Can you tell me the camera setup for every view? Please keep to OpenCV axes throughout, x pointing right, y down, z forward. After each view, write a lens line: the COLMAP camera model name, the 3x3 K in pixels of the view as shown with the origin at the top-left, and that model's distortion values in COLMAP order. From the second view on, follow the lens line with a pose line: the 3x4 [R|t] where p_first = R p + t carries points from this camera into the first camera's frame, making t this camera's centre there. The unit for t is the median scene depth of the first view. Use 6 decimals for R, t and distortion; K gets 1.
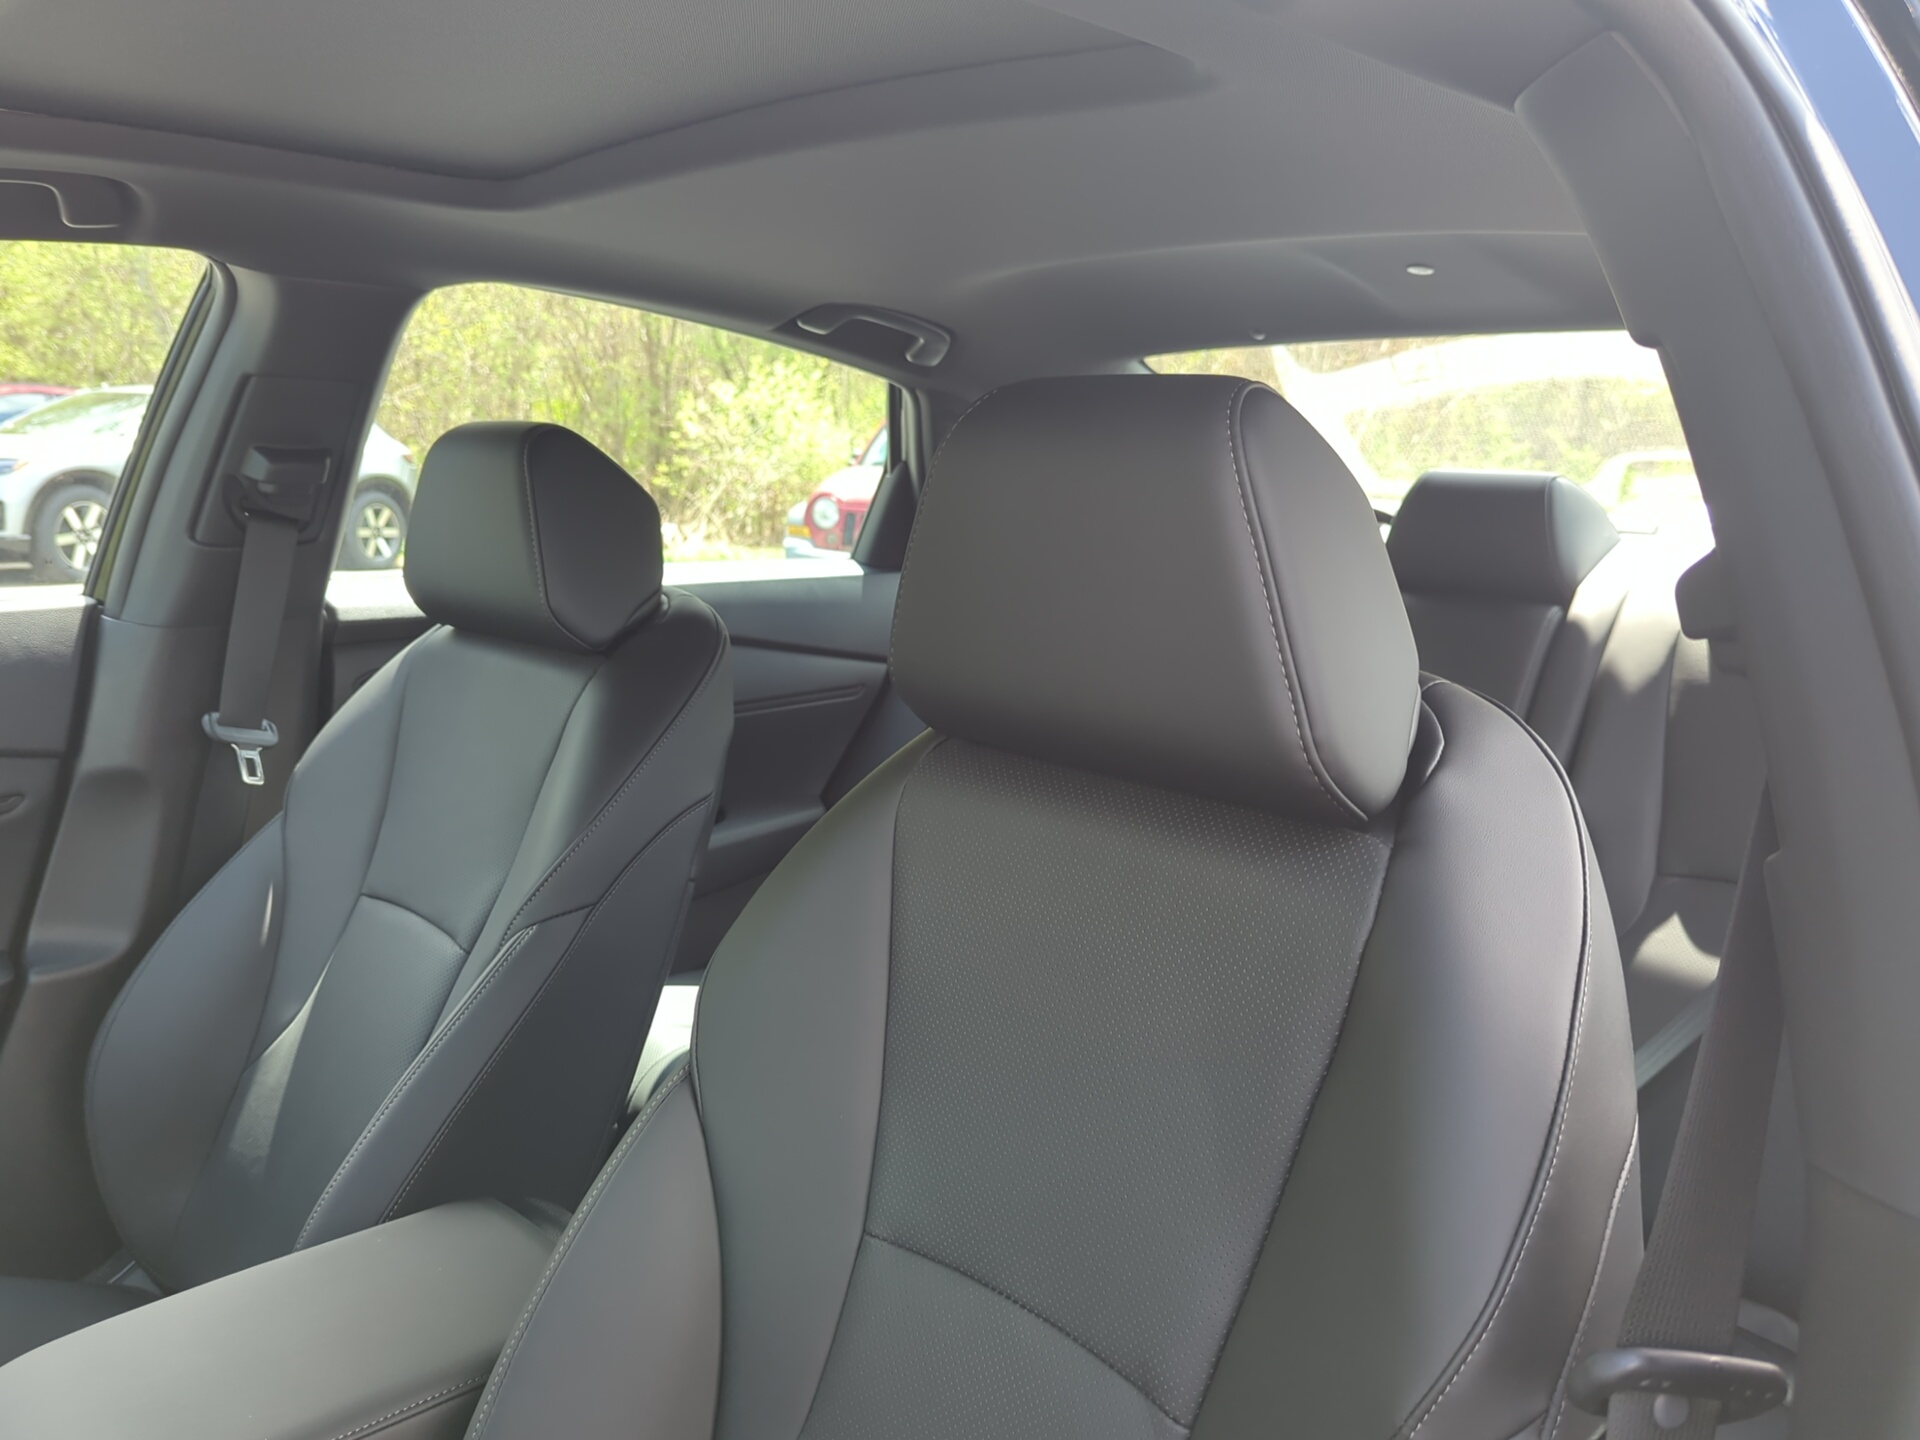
lens RADIAL K [[1550.1, 0, 973.1], [0, 1550.1, 708.8], [0, 0, 1]] dist [0.055218, -0.052275]
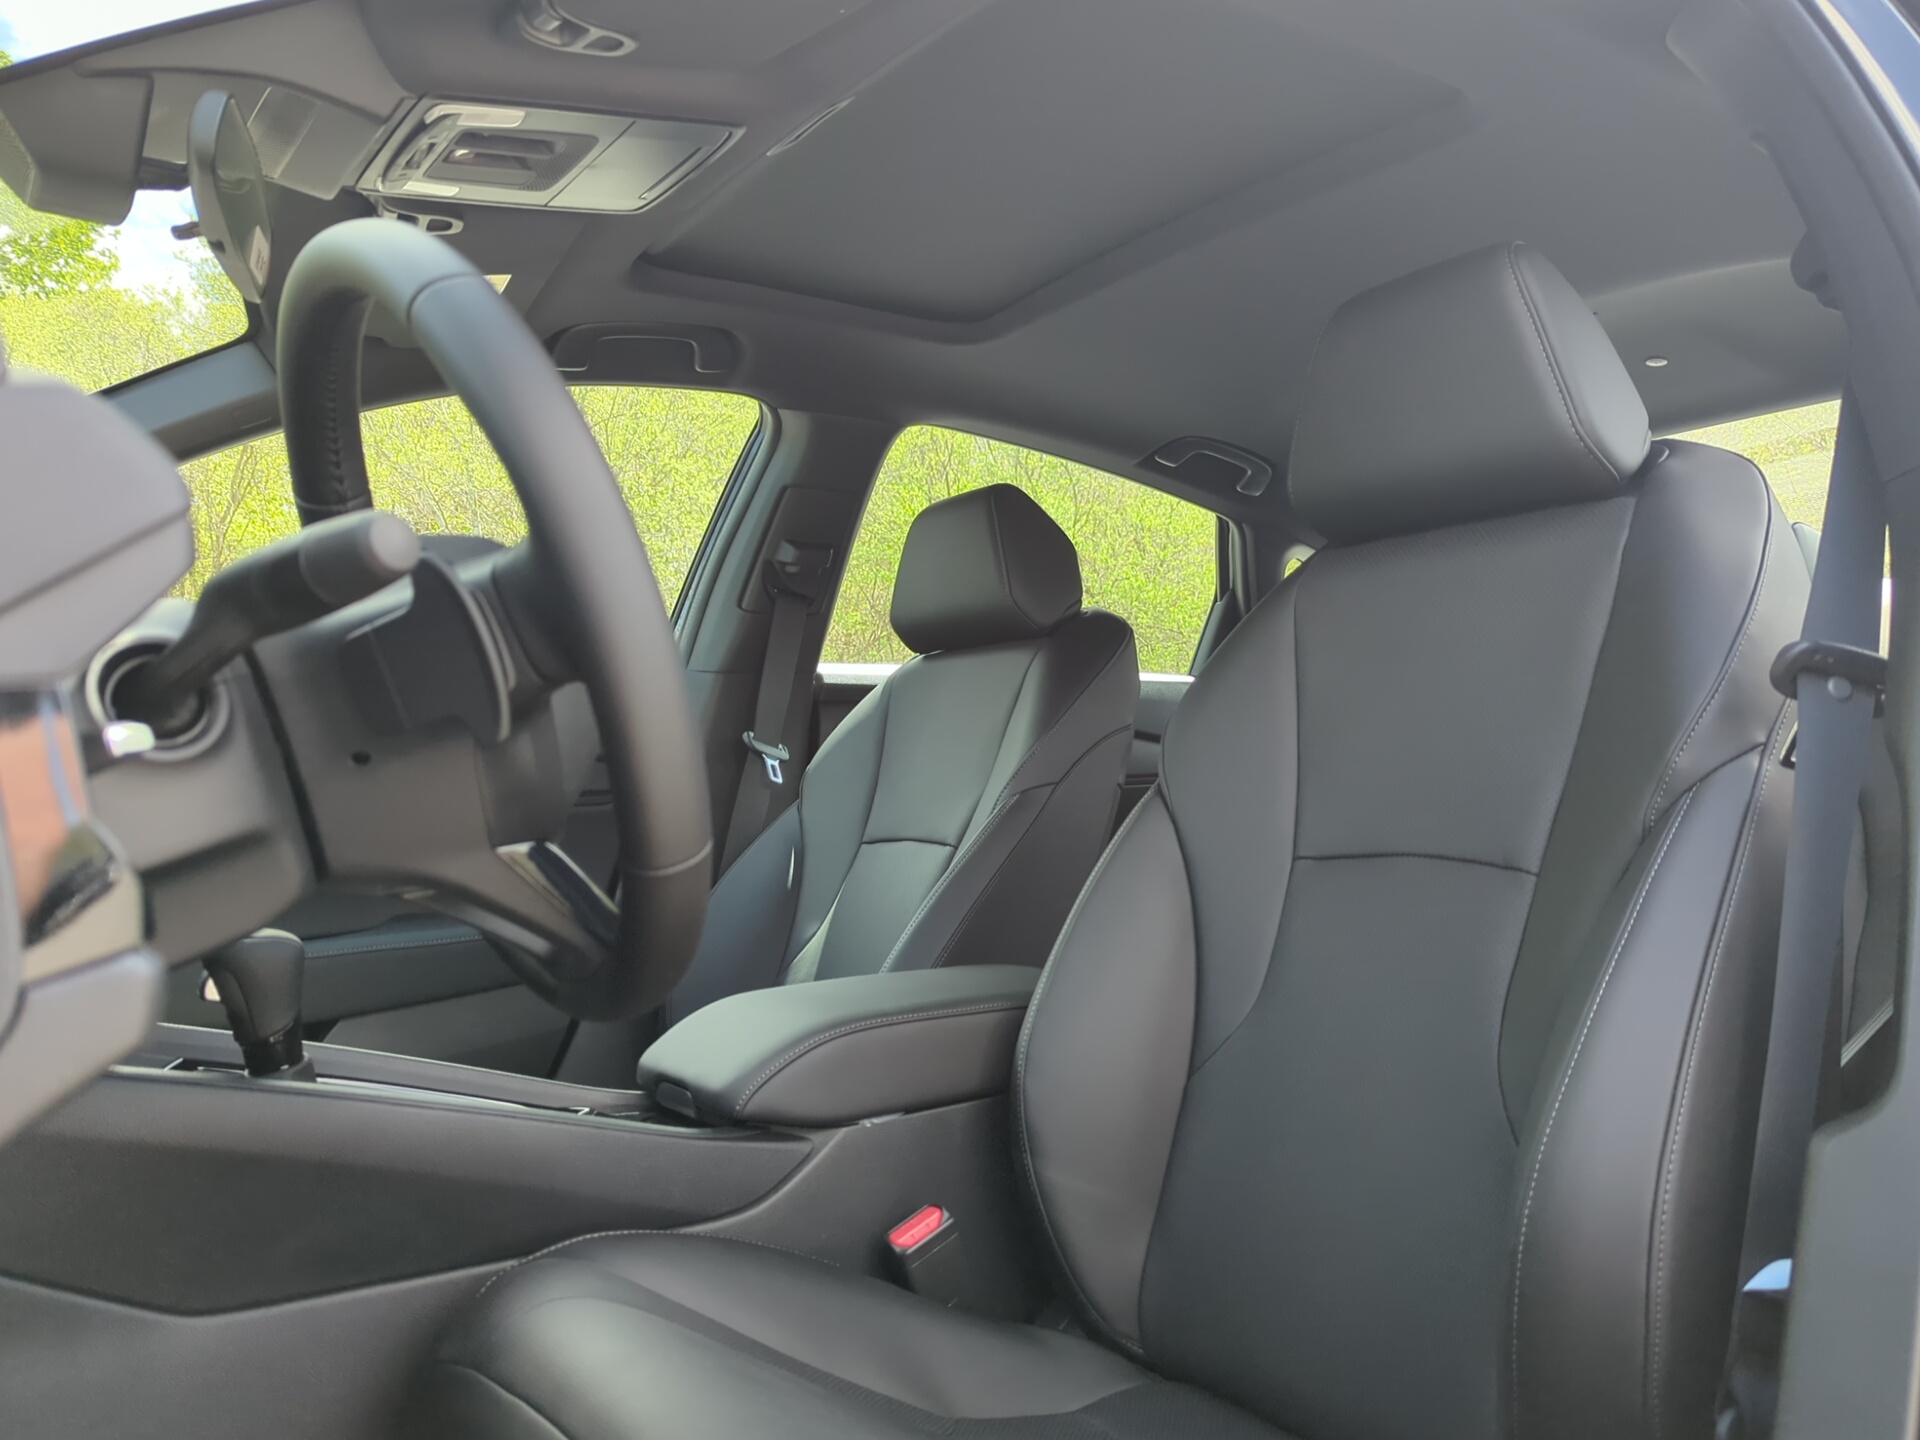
lens RADIAL K [[1550.1, 0, 970.5], [0, 1550.1, 731.2], [0, 0, 1]] dist [0.055218, -0.052275]
pose [[0.984213, -0.051320, -0.169386, -0.064976], [0.014547, 0.977256, -0.211562, 0.293251], [0.176391, 0.205758, 0.962574, -0.275543]]
